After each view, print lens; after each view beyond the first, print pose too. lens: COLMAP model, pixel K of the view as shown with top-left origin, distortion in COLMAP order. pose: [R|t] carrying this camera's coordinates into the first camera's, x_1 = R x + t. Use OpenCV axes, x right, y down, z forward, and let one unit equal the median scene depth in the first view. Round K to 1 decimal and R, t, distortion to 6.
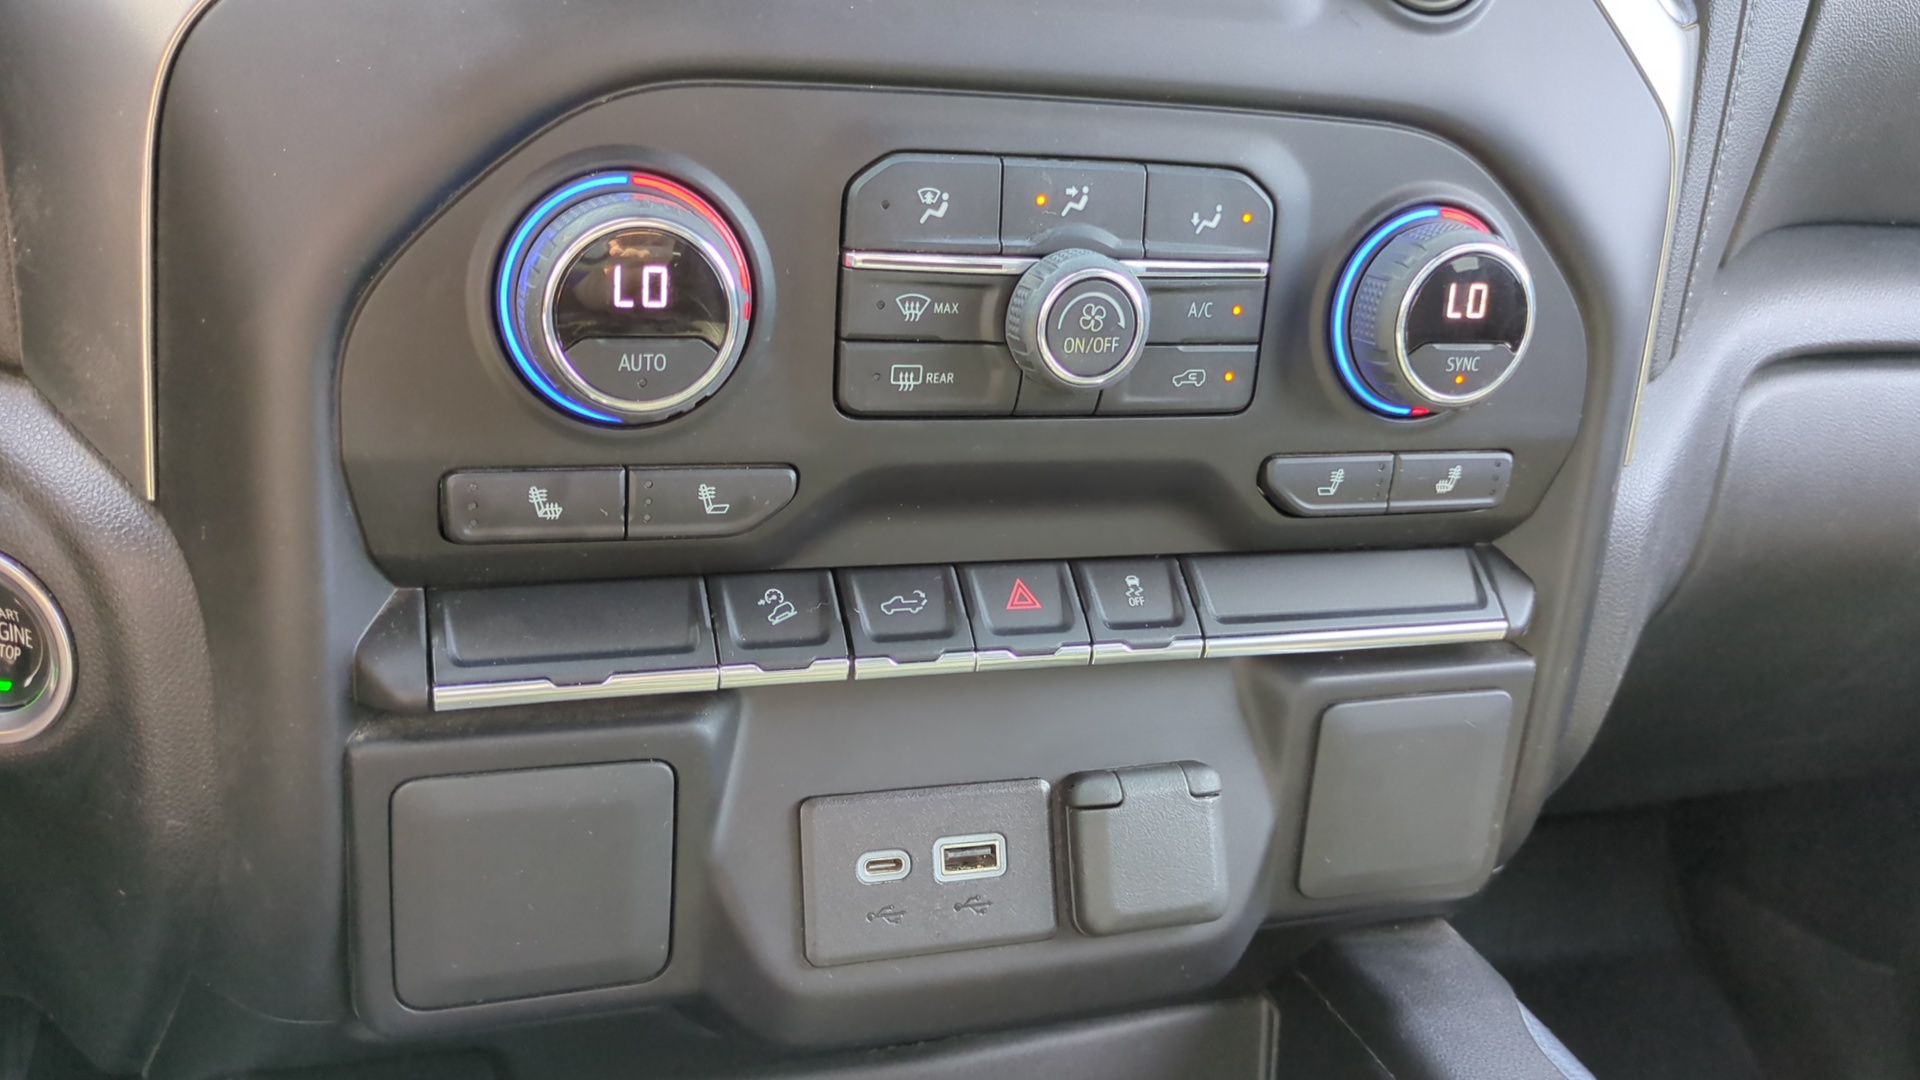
lens RADIAL K [[1584.6, 0, 954.8], [0, 1584.6, 499.0], [0, 0, 1]] dist [0.028684, -0.049035]
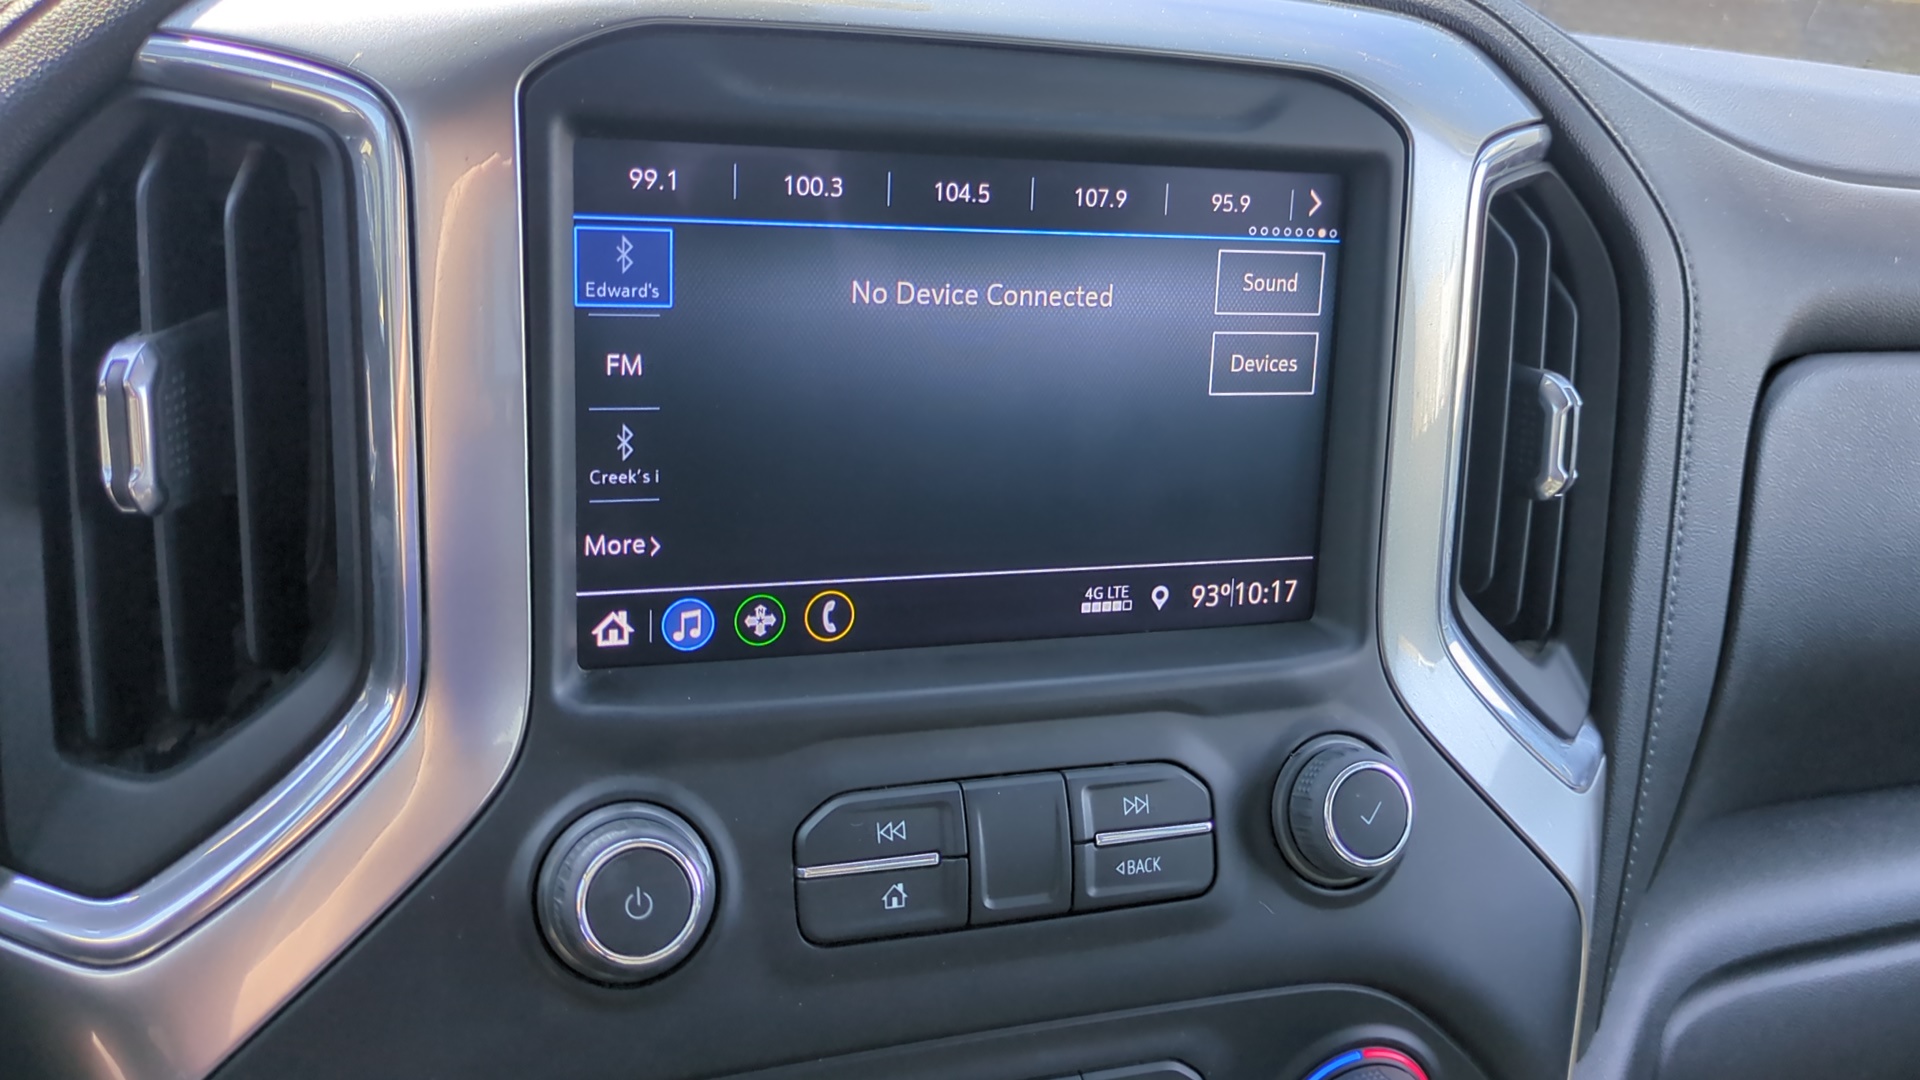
lens RADIAL K [[1584.6, 0, 946.7], [0, 1584.6, 517.3], [0, 0, 1]] dist [0.028684, -0.049035]
pose [[0.999576, -0.025812, 0.013457, 0.023548], [0.026426, 0.998514, -0.047669, -0.502353], [-0.012206, 0.048005, 0.998773, -0.071916]]
